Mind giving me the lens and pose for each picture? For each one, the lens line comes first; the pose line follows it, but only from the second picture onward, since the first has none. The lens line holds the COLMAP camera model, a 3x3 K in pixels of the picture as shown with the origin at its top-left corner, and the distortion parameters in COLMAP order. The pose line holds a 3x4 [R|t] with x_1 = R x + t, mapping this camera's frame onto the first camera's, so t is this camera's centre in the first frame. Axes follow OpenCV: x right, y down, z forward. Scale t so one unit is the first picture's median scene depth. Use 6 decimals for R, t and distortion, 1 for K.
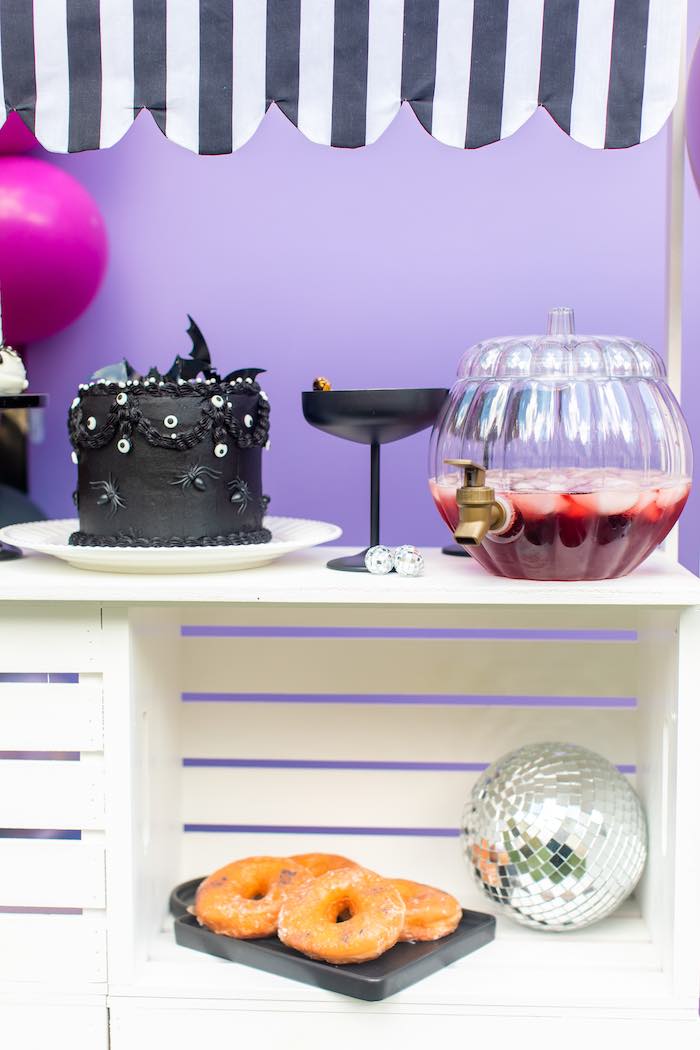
lens RADIAL K [[1557.2, 0, 353.6], [0, 1557.2, 520.2], [0, 0, 1]] dist [-0.002147, 0.000000]
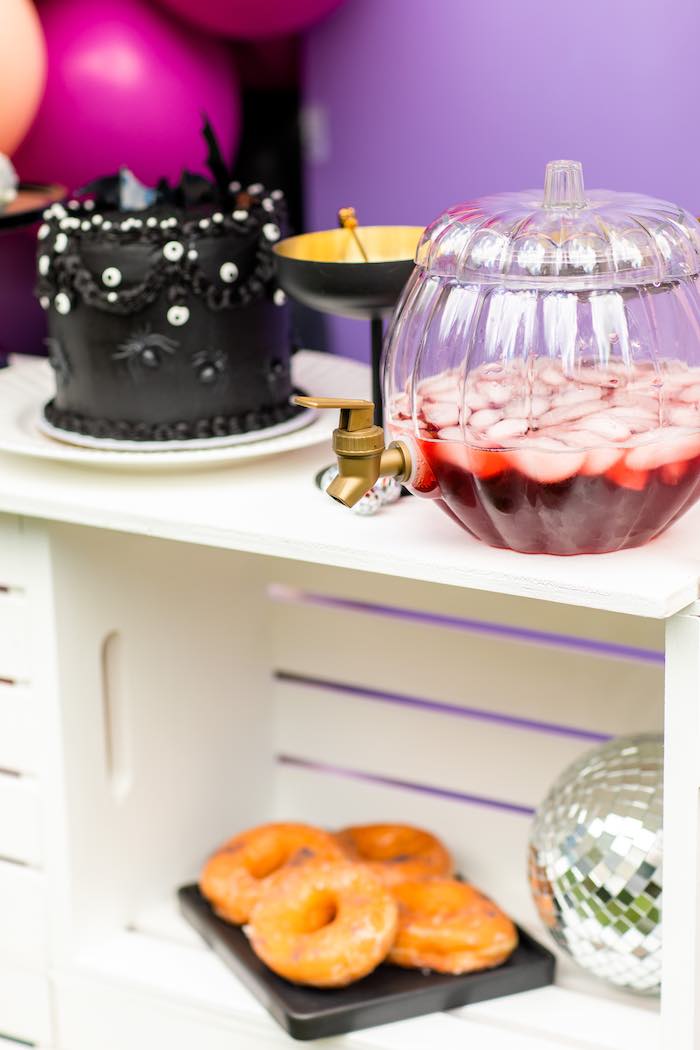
lens RADIAL K [[2540.8, 0, 344.3], [0, 2540.8, 522.6], [0, 0, 1]] dist [-0.057696, 0.000000]
pose [[0.872490, 0.114414, -0.475048, 0.583321], [-0.015659, 0.978248, 0.206849, -0.202888], [0.488381, -0.173034, 0.855303, -0.035715]]
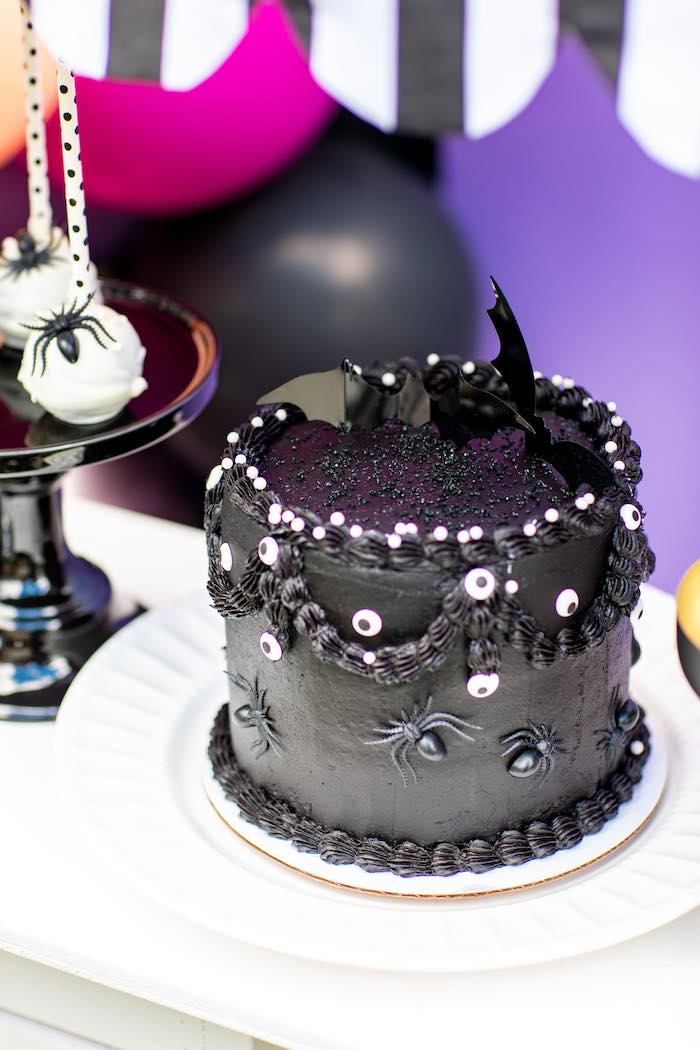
lens RADIAL K [[2540.8, 0, 352.2], [0, 2540.8, 524.9], [0, 0, 1]] dist [-0.057696, 0.000000]
pose [[0.910022, 0.195908, -0.365348, 0.131879], [-0.027163, 0.907578, 0.419005, -0.381159], [0.413668, -0.371380, 0.831237, 0.410416]]
